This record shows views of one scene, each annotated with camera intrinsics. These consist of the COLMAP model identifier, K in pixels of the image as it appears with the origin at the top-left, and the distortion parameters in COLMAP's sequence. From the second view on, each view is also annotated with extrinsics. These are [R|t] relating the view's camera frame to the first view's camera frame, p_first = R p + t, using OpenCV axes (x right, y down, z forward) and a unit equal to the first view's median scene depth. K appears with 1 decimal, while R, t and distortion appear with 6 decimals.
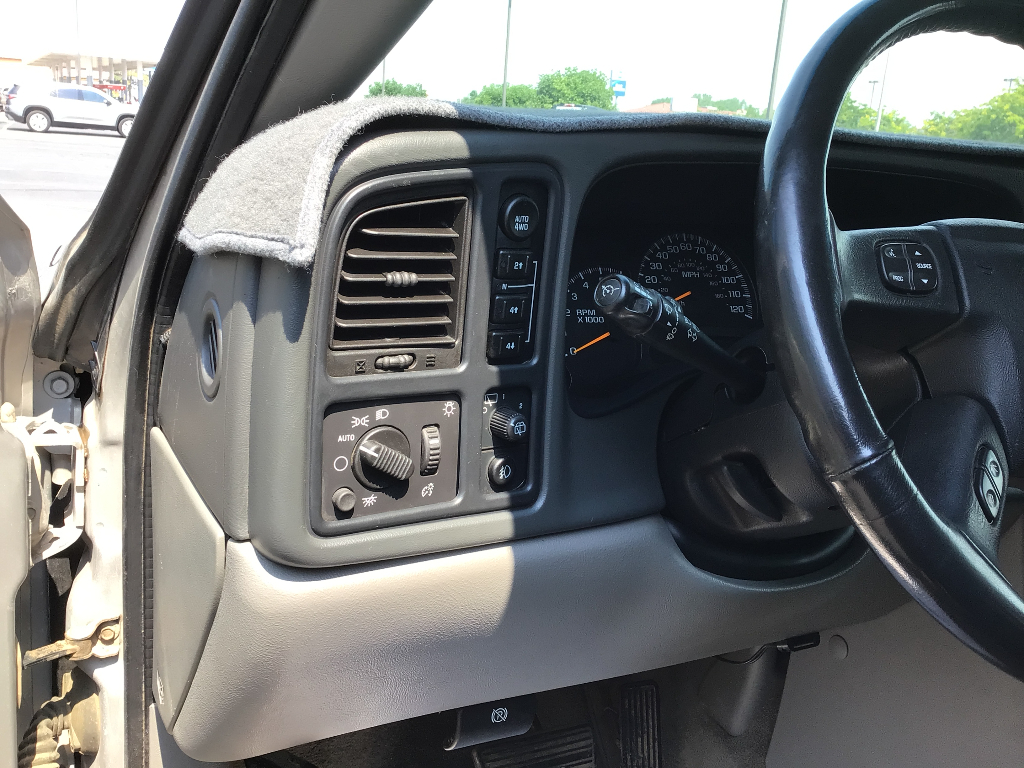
lens RADIAL K [[915.5, 0, 512.0], [0, 915.5, 384.0], [0, 0, 1]] dist [0.030392, -0.000139]
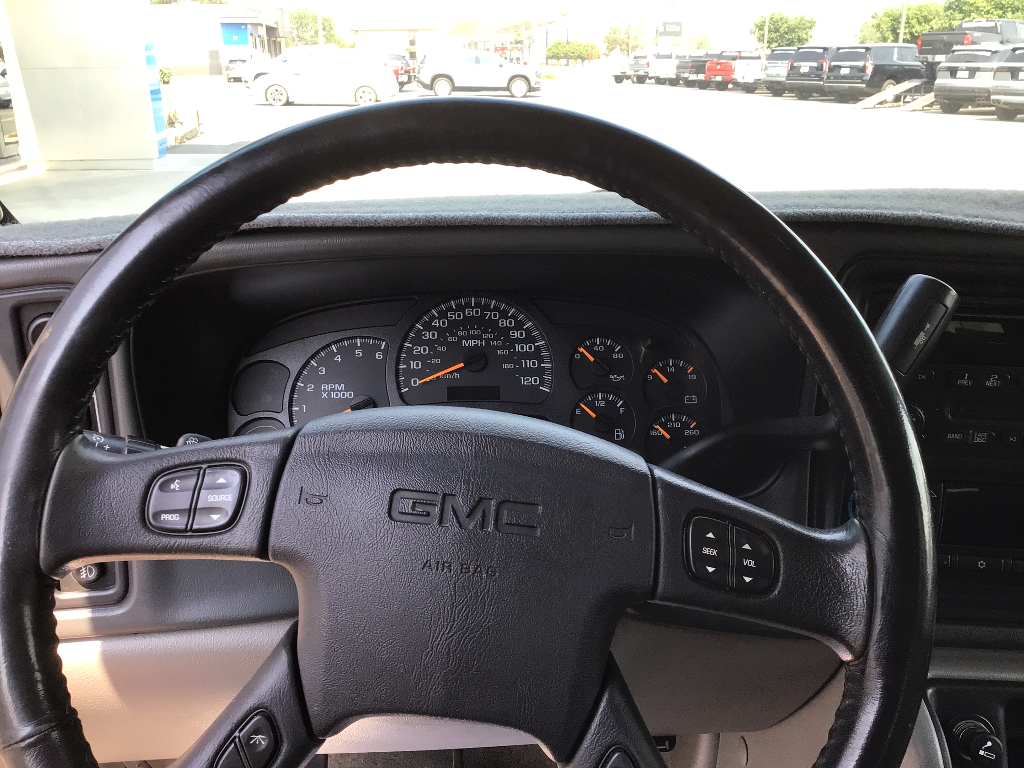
lens RADIAL K [[915.5, 0, 512.0], [0, 915.5, 384.0], [0, 0, 1]] dist [0.030392, -0.000139]
pose [[0.925277, 0.045373, -0.376568, 0.576389], [-0.024397, 0.997883, 0.060289, -0.134019], [0.378506, -0.046596, 0.924425, 0.158334]]
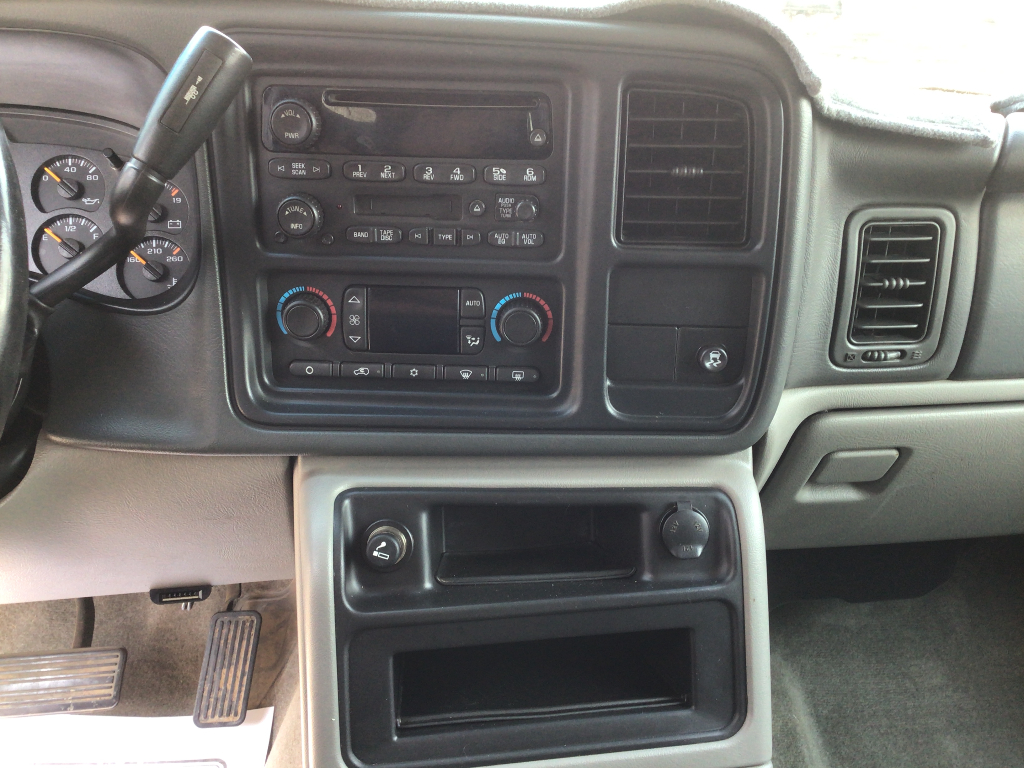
lens RADIAL K [[915.5, 0, 512.0], [0, 915.5, 384.0], [0, 0, 1]] dist [0.030392, -0.000139]
pose [[0.953878, 0.044100, -0.296939, 0.974452], [-0.008465, 0.992709, 0.120238, -0.021761], [0.300076, -0.112179, 0.947296, 0.341135]]
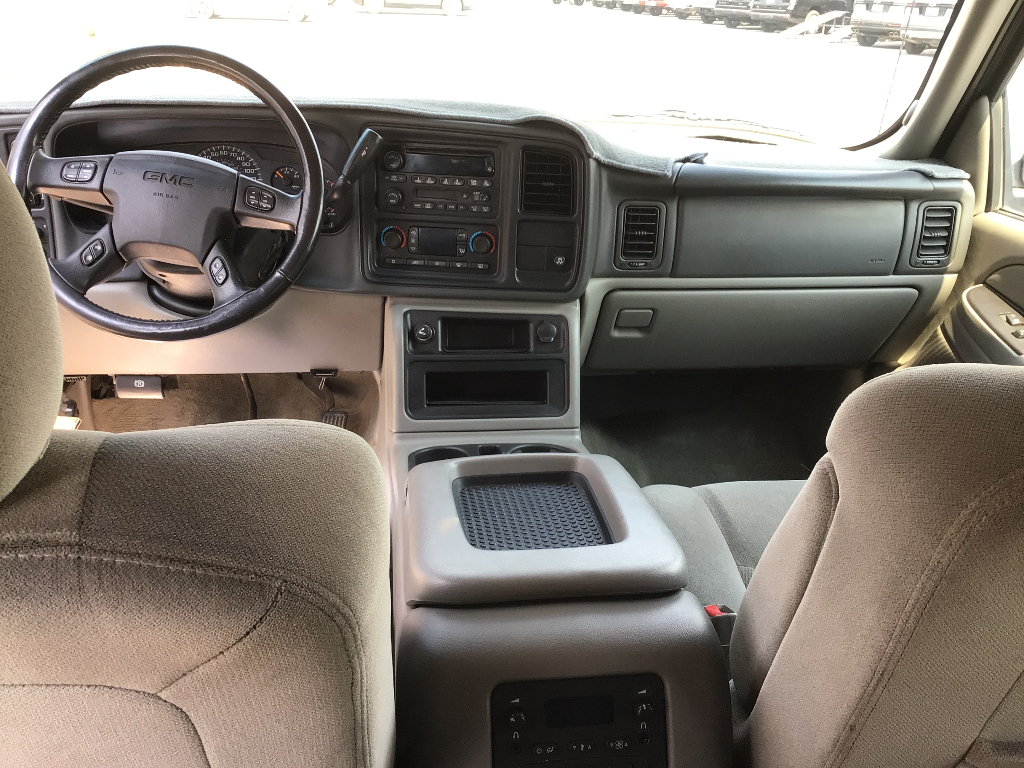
lens RADIAL K [[915.5, 0, 512.0], [0, 915.5, 384.0], [0, 0, 1]] dist [0.030392, -0.000139]
pose [[0.947254, 0.080187, -0.310289, 1.417114], [-0.039120, 0.989883, 0.136386, 0.046259], [0.318086, -0.117054, 0.940808, -0.706558]]
